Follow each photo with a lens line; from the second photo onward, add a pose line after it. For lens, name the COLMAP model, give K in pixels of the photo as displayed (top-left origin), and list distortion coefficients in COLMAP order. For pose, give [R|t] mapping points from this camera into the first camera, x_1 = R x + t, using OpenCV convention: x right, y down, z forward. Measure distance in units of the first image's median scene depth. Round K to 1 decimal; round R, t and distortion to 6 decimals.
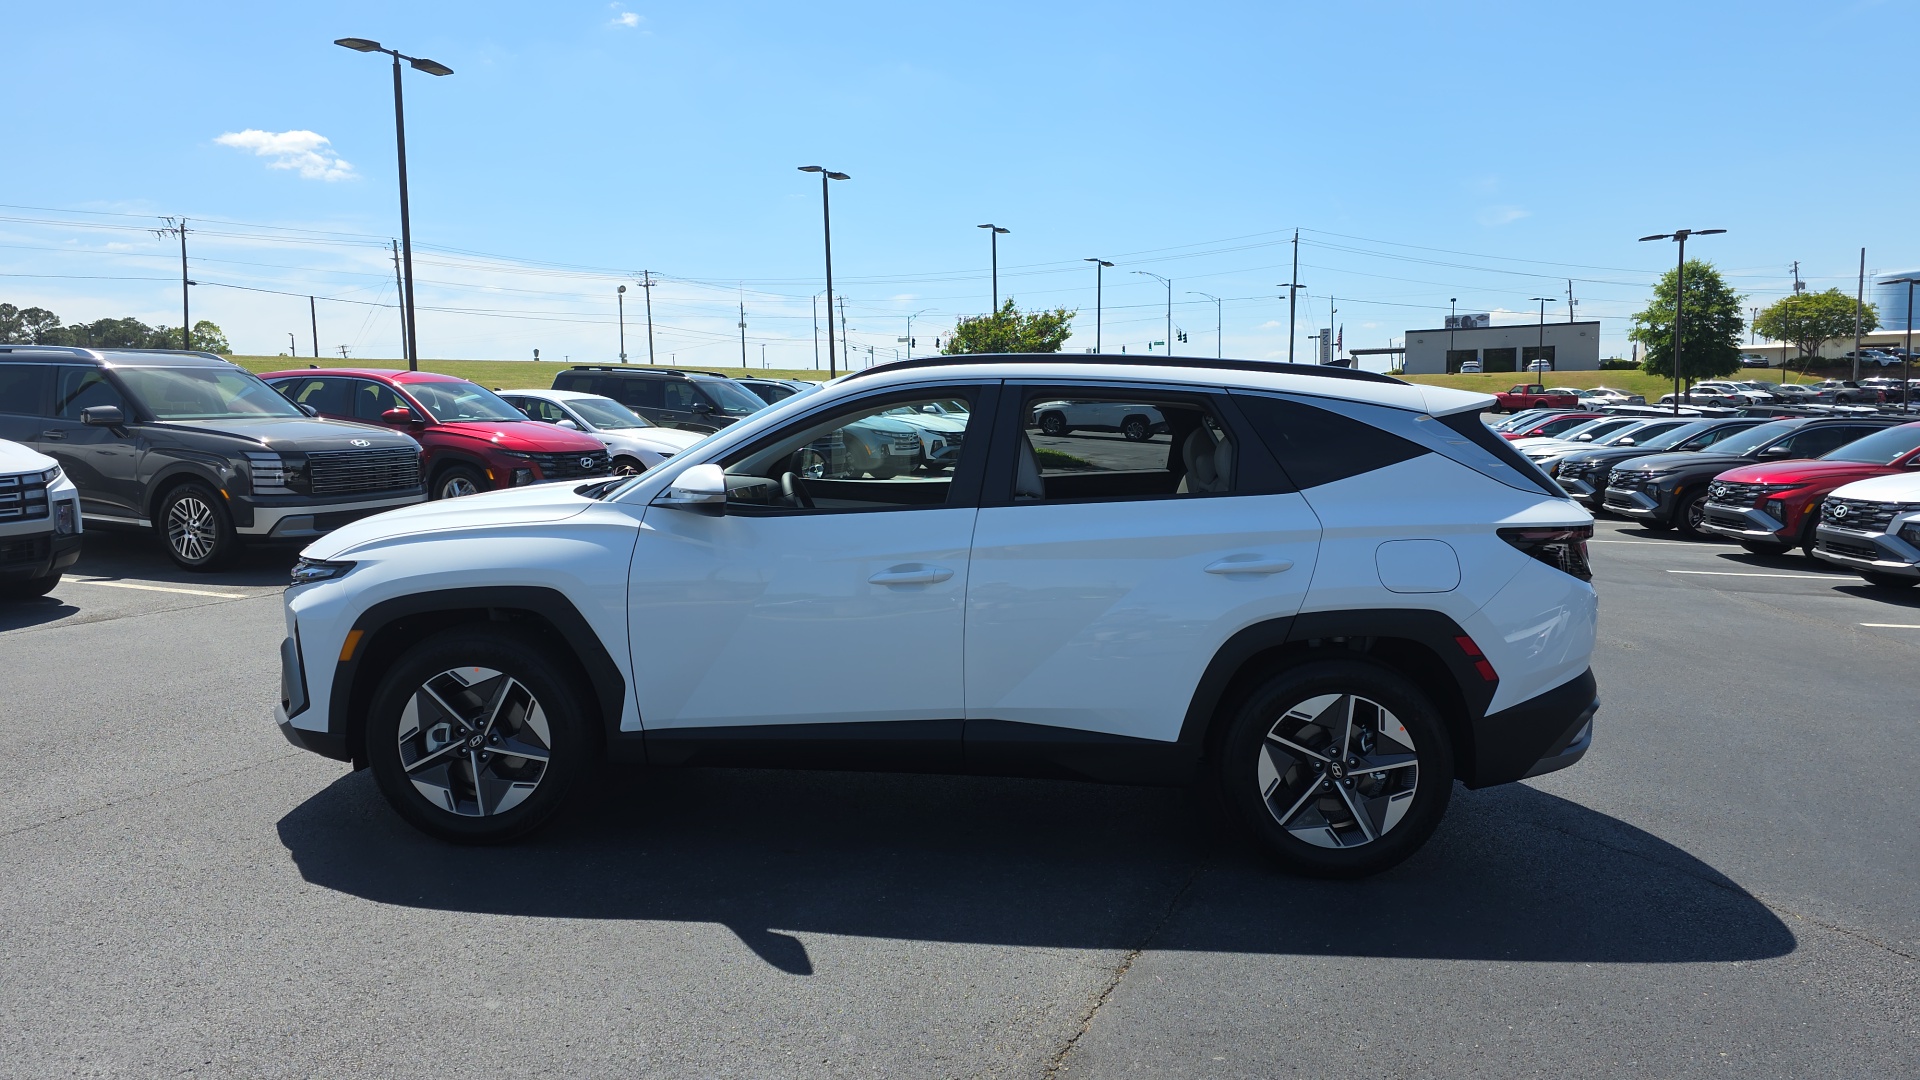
lens RADIAL K [[1292.4, 0, 938.9], [0, 1292.4, 541.1], [0, 0, 1]] dist [0.059868, -0.061317]
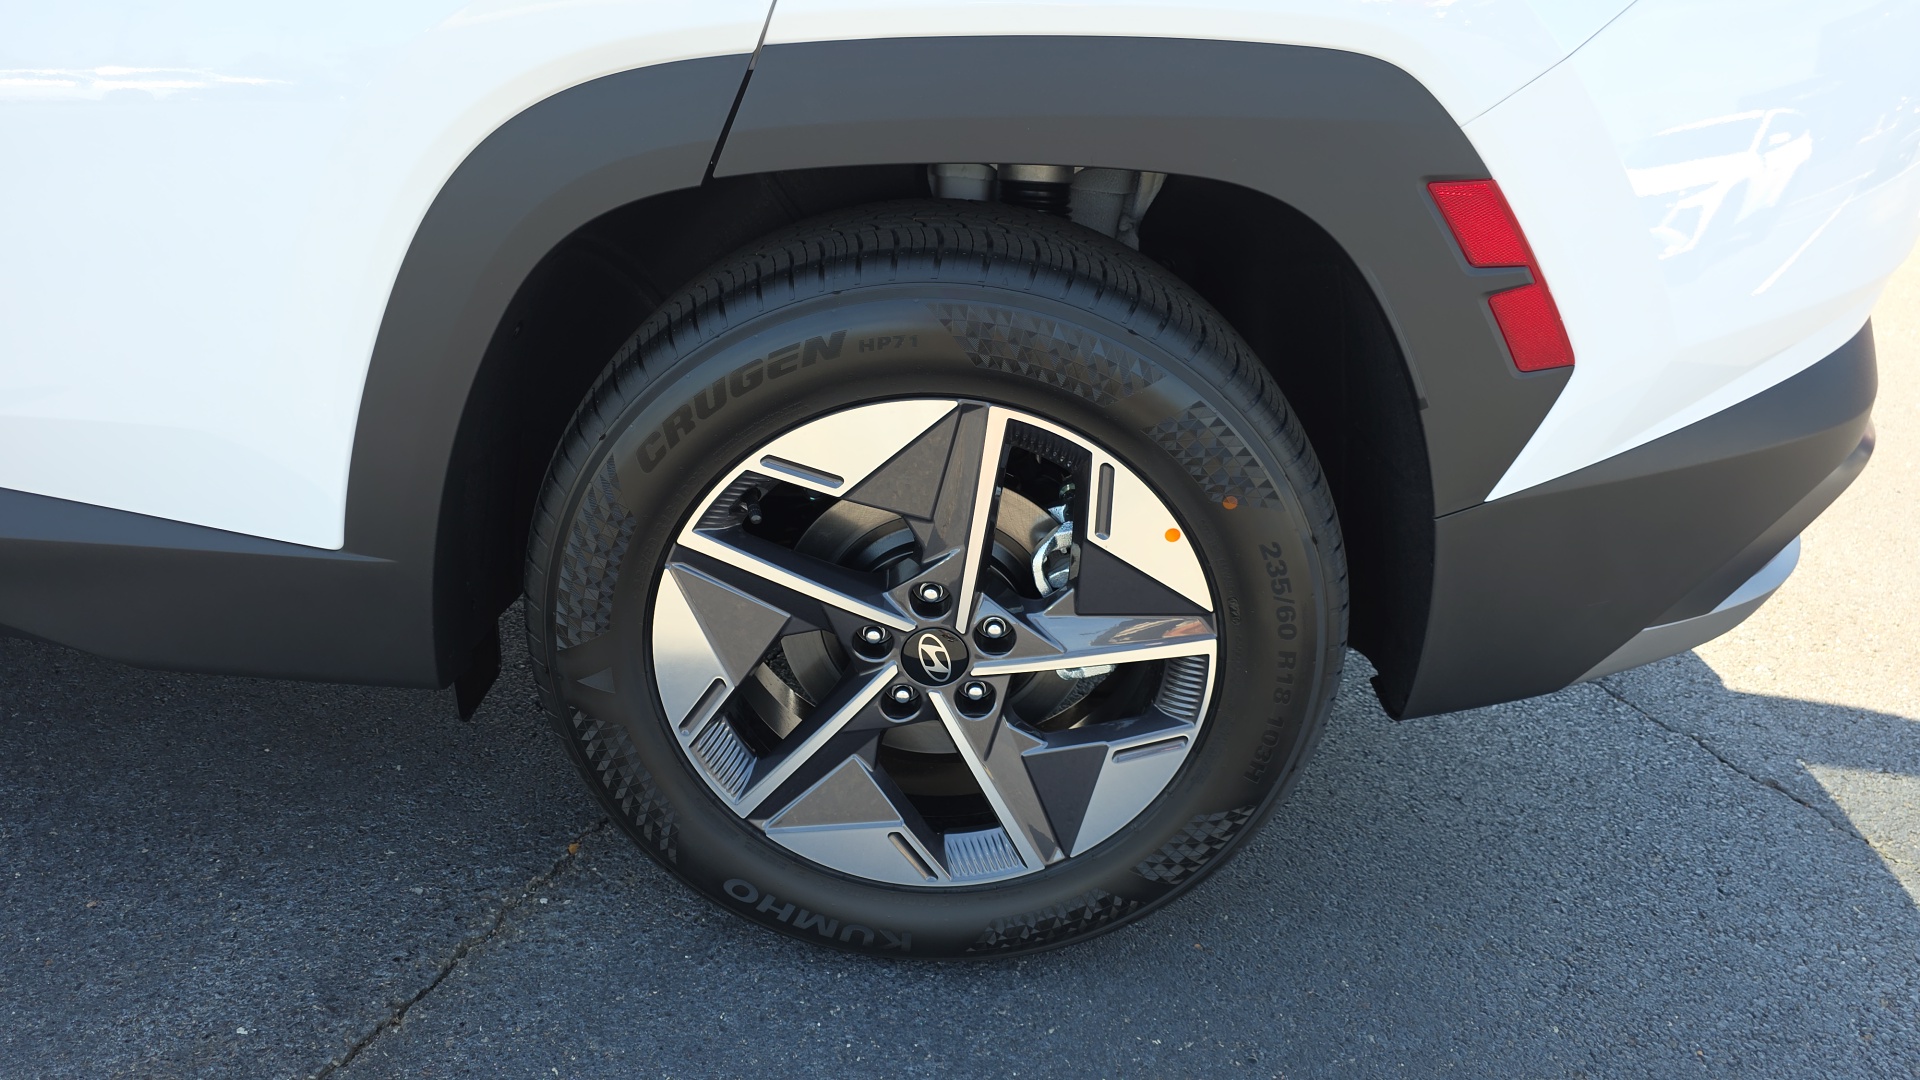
lens RADIAL K [[1292.4, 0, 947.9], [0, 1292.4, 544.0], [0, 0, 1]] dist [0.059868, -0.061317]
pose [[0.999006, 0.031611, 0.031443, 0.290301], [-0.041020, 0.927977, 0.370373, 0.047448], [-0.017470, -0.371295, 0.928351, 0.725111]]
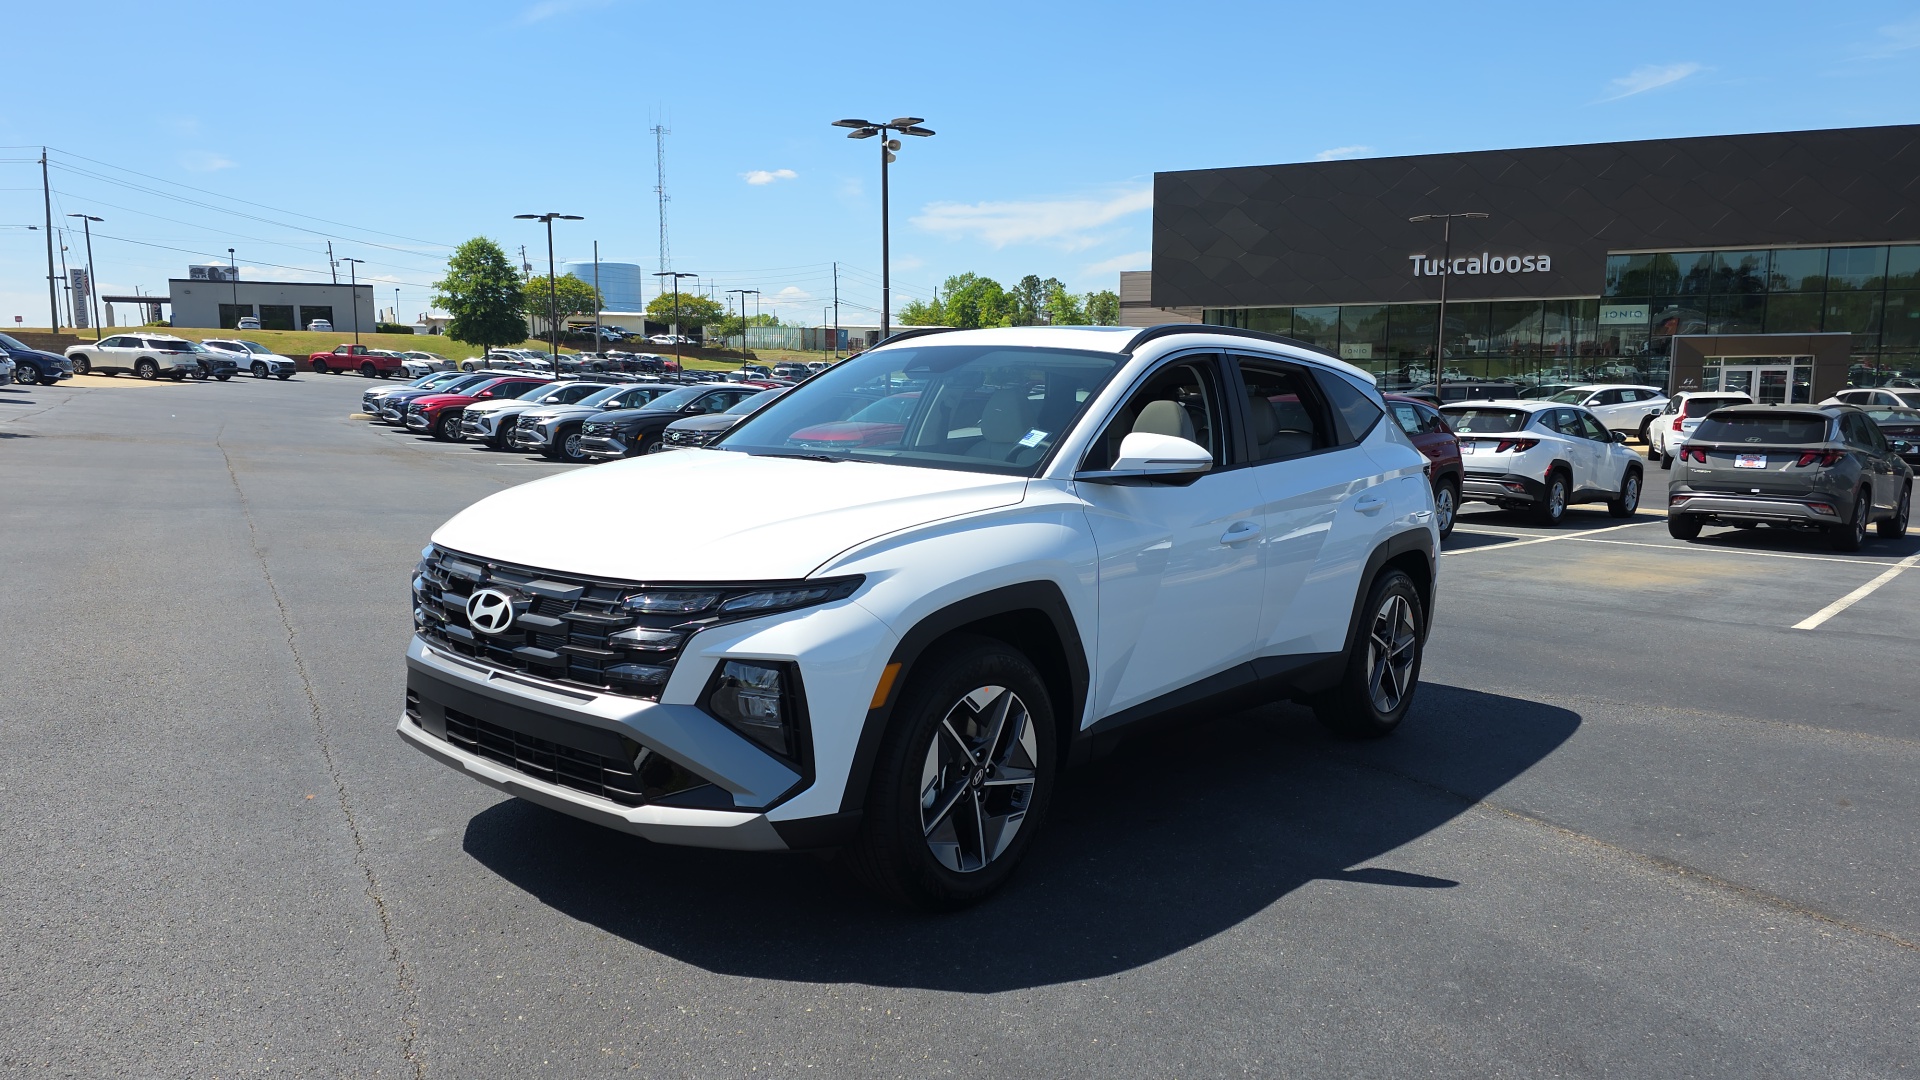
lens RADIAL K [[1292.4, 0, 911.4], [0, 1292.4, 543.6], [0, 0, 1]] dist [0.059868, -0.061317]
pose [[0.638145, -0.081972, 0.765540, -0.994248], [0.057195, 0.996616, 0.059038, -0.043637], [-0.767789, 0.006111, 0.640673, 0.508676]]
